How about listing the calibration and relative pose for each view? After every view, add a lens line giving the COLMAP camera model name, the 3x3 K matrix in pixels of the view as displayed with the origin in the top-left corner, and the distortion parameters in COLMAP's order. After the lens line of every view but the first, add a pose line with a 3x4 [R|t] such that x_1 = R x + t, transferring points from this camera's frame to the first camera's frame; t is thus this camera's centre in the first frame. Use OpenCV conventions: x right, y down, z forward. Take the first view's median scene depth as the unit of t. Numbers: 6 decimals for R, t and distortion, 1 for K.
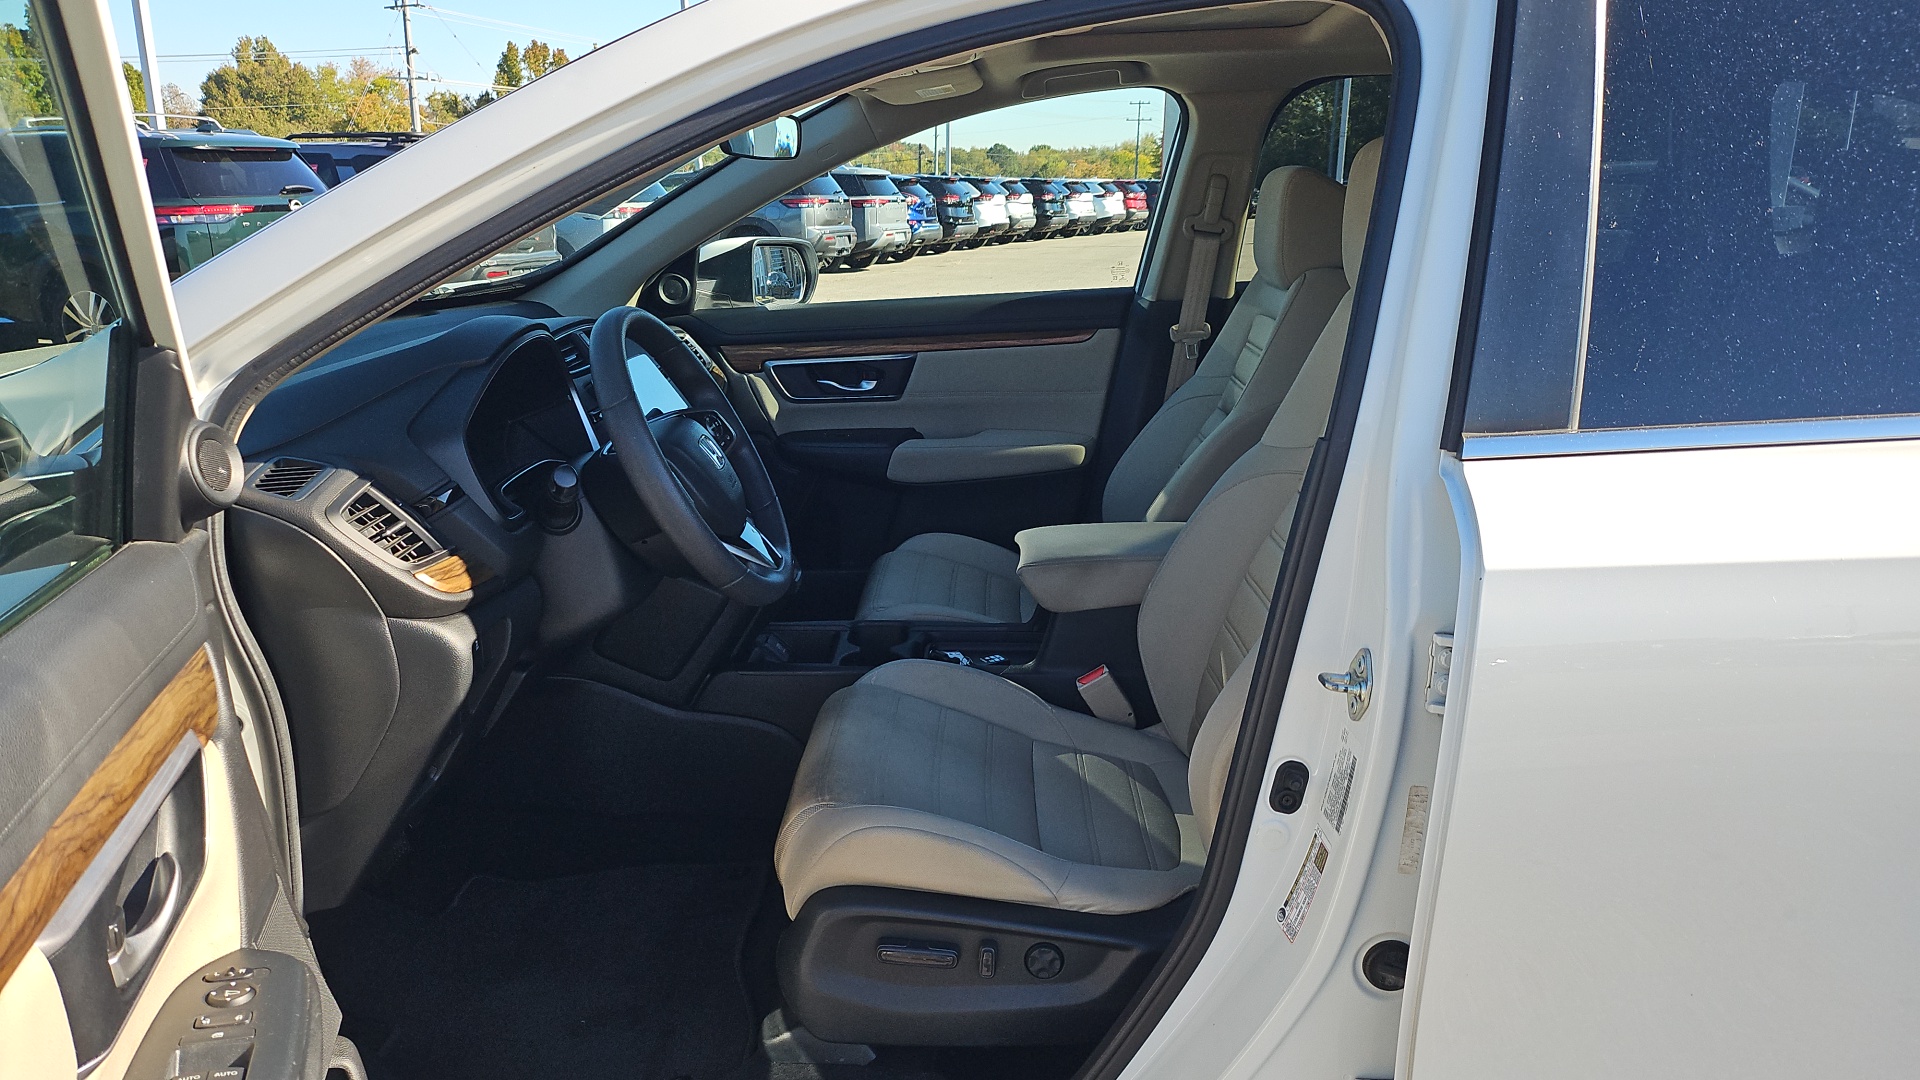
lens RADIAL K [[1344.4, 0, 944.8], [0, 1344.4, 566.9], [0, 0, 1]] dist [0.047408, -0.055103]
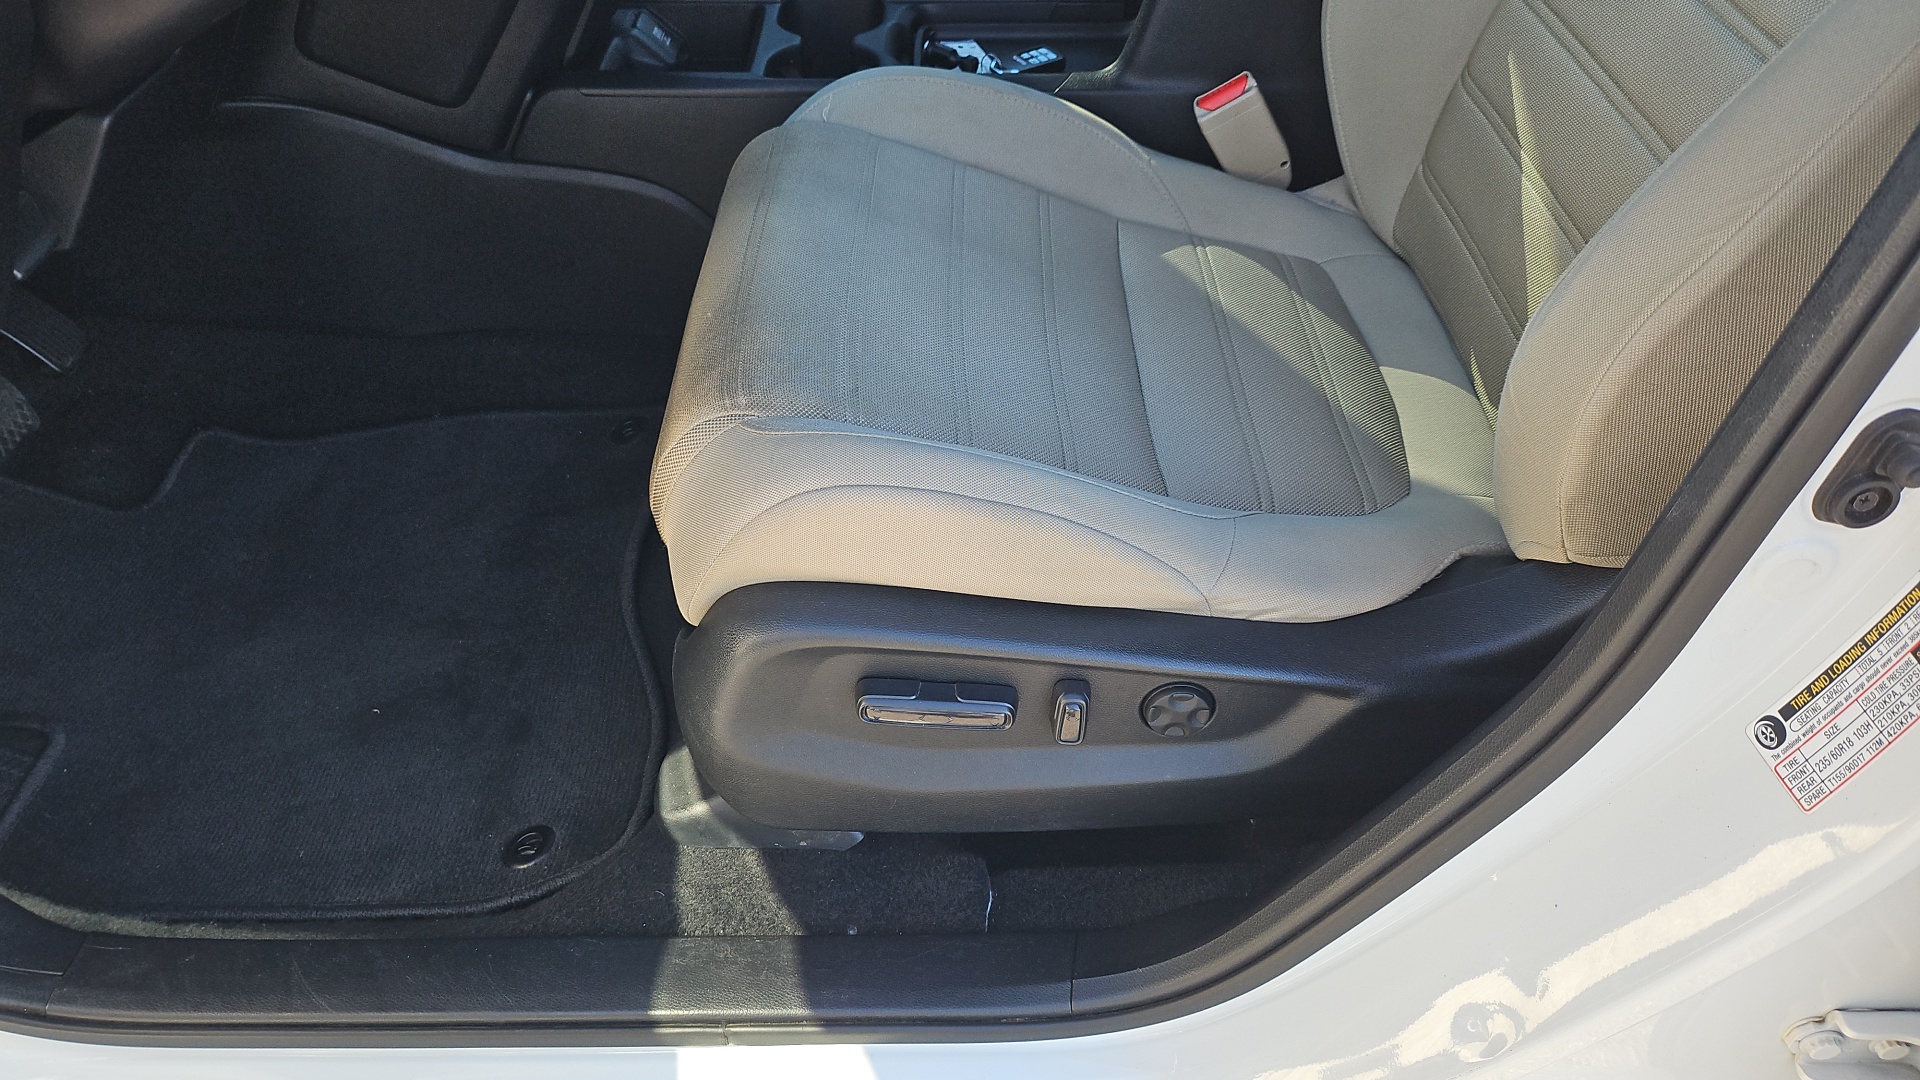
lens RADIAL K [[1344.4, 0, 949.4], [0, 1344.4, 543.7], [0, 0, 1]] dist [0.047408, -0.055103]
pose [[0.999478, -0.021306, 0.024293, -0.022729], [0.008484, 0.898466, 0.438961, 0.002910], [-0.031179, -0.438526, 0.898178, 0.485689]]
